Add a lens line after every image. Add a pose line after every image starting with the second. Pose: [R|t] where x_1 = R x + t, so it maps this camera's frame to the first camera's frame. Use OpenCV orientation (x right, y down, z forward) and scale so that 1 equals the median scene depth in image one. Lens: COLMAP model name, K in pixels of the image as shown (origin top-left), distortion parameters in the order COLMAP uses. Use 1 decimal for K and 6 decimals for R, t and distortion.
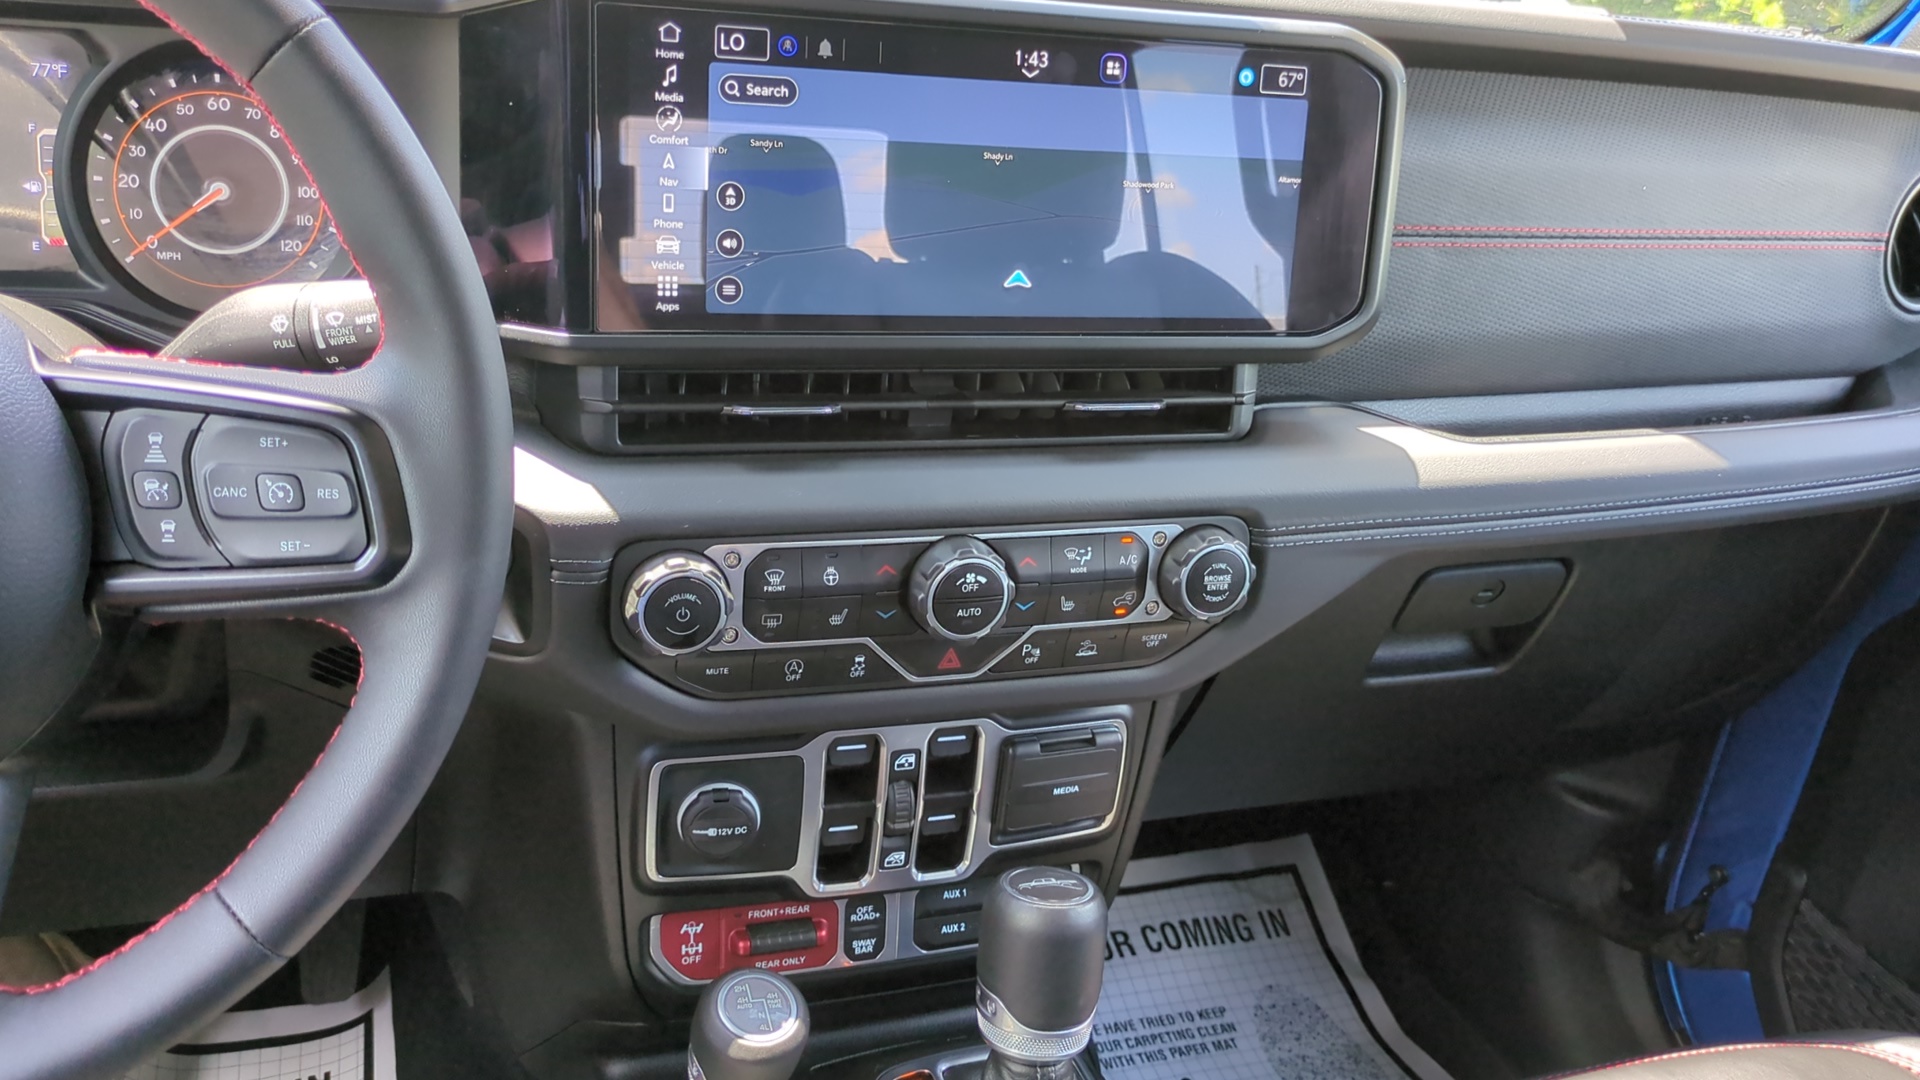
lens RADIAL K [[1608.2, 0, 963.2], [0, 1608.2, 530.3], [0, 0, 1]] dist [0.071713, -0.136440]
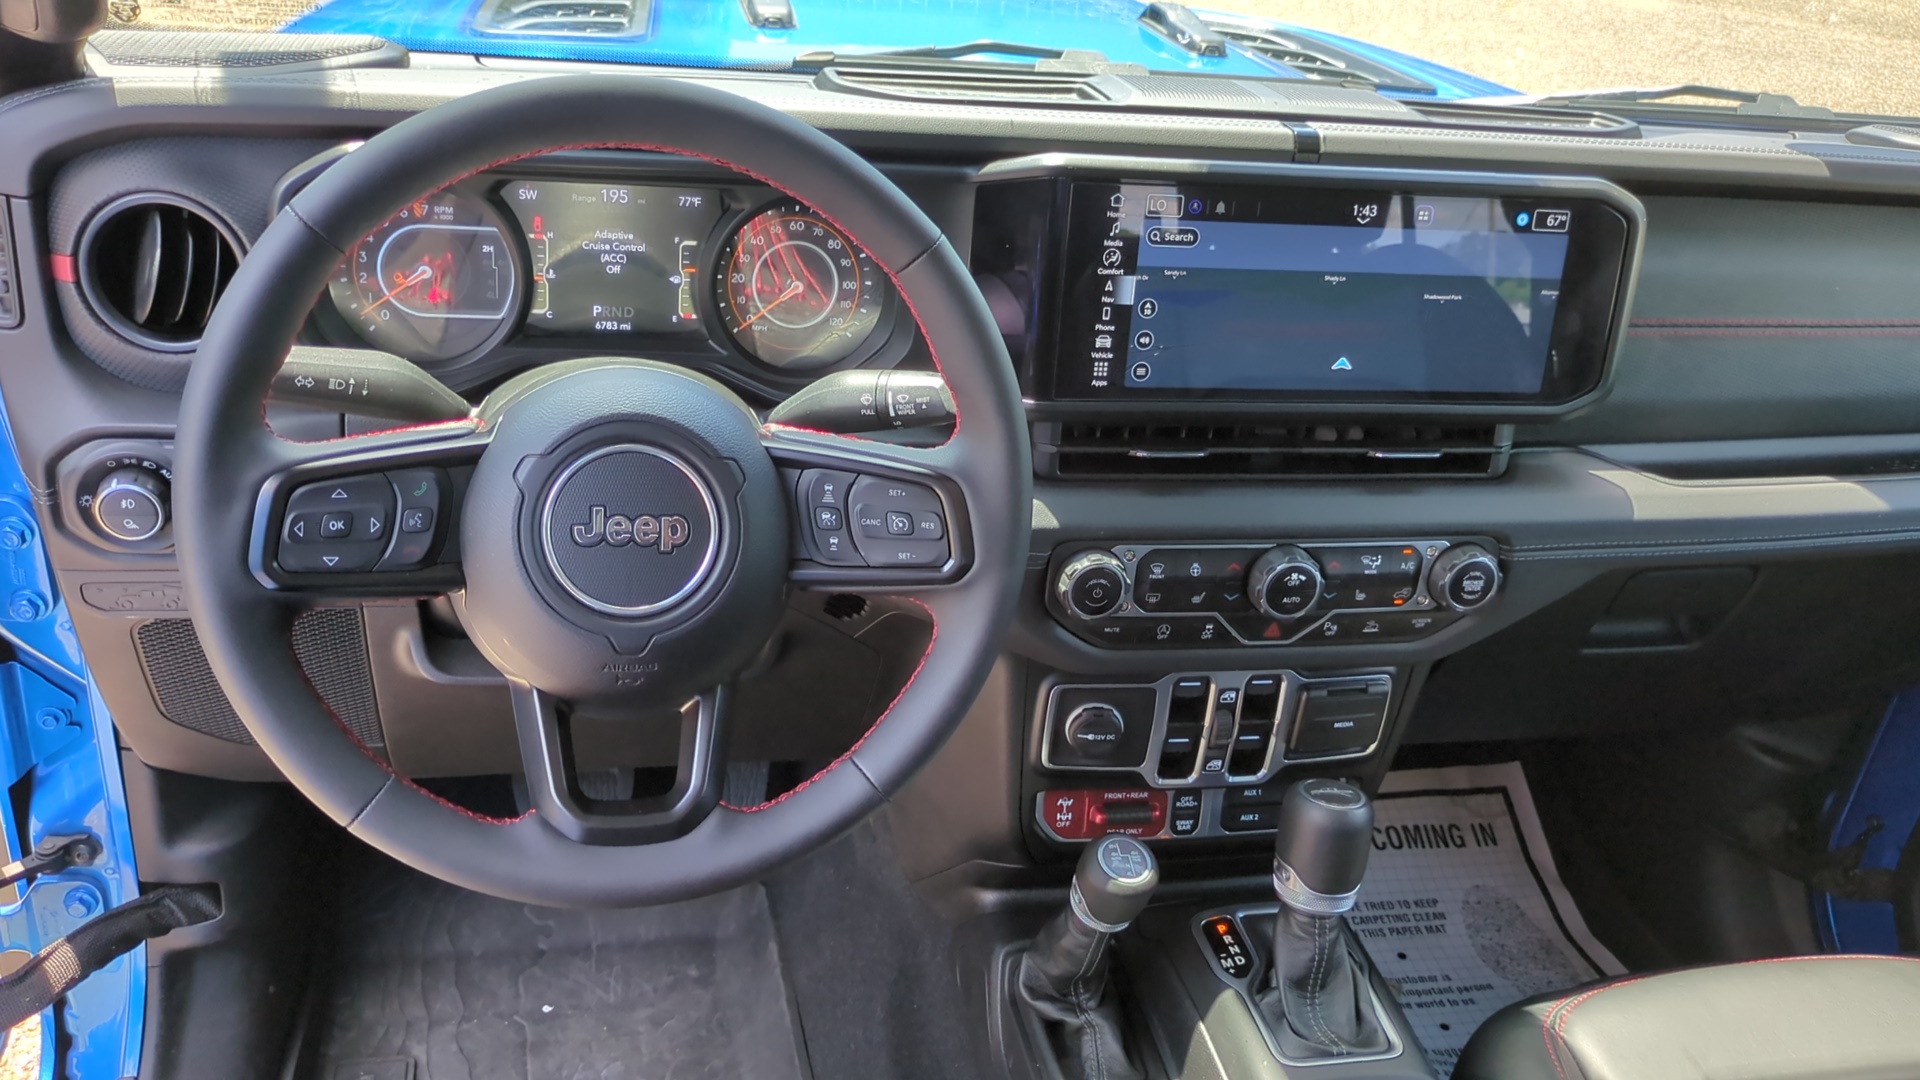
lens RADIAL K [[1608.2, 0, 963.2], [0, 1608.2, 530.3], [0, 0, 1]] dist [0.071713, -0.136440]
pose [[0.990797, 0.057391, -0.122583, -0.103880], [-0.048550, 0.996081, 0.073933, -0.093564], [0.126346, -0.067301, 0.989701, -0.404747]]
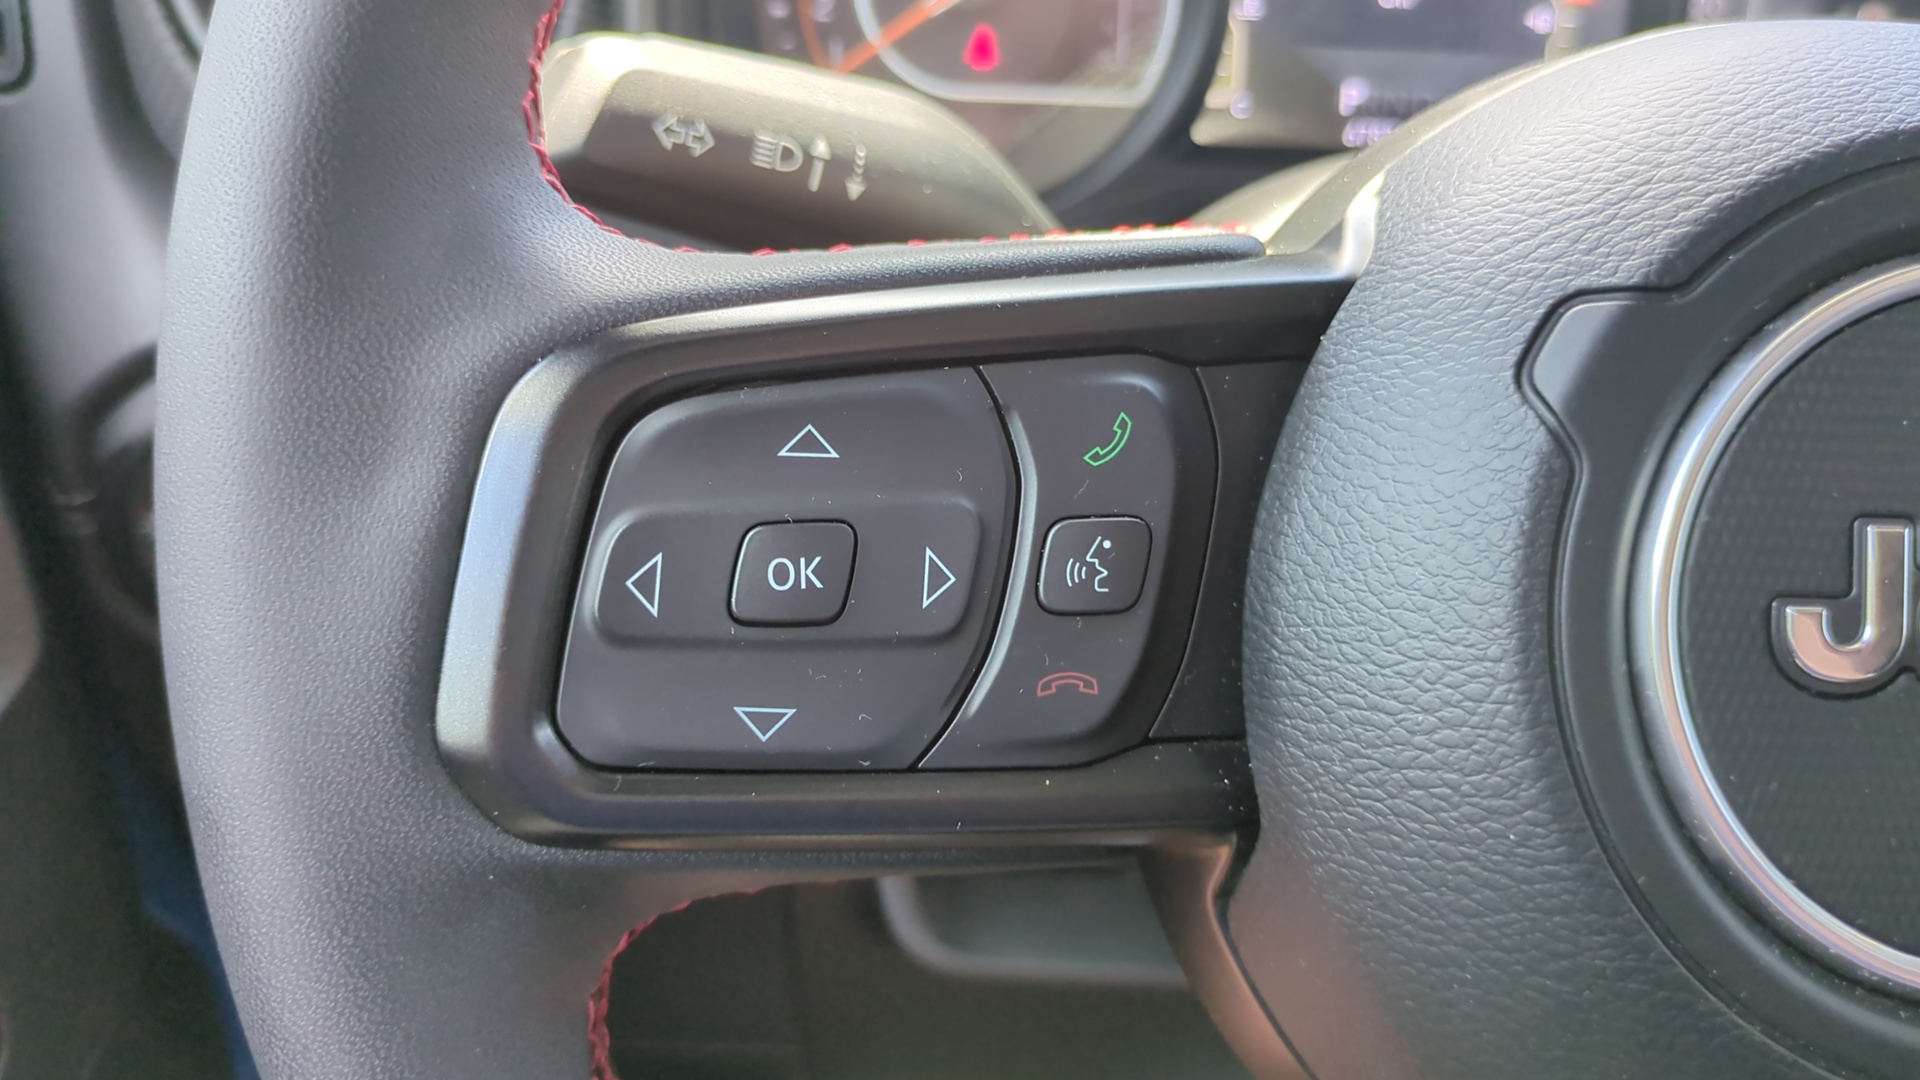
lens RADIAL K [[1608.2, 0, 963.2], [0, 1608.2, 530.3], [0, 0, 1]] dist [0.071713, -0.136440]
pose [[0.945569, 0.056006, -0.320568, -0.513858], [-0.058941, 0.998261, 0.000547, -0.011209], [0.320041, 0.018378, 0.947226, 0.325658]]
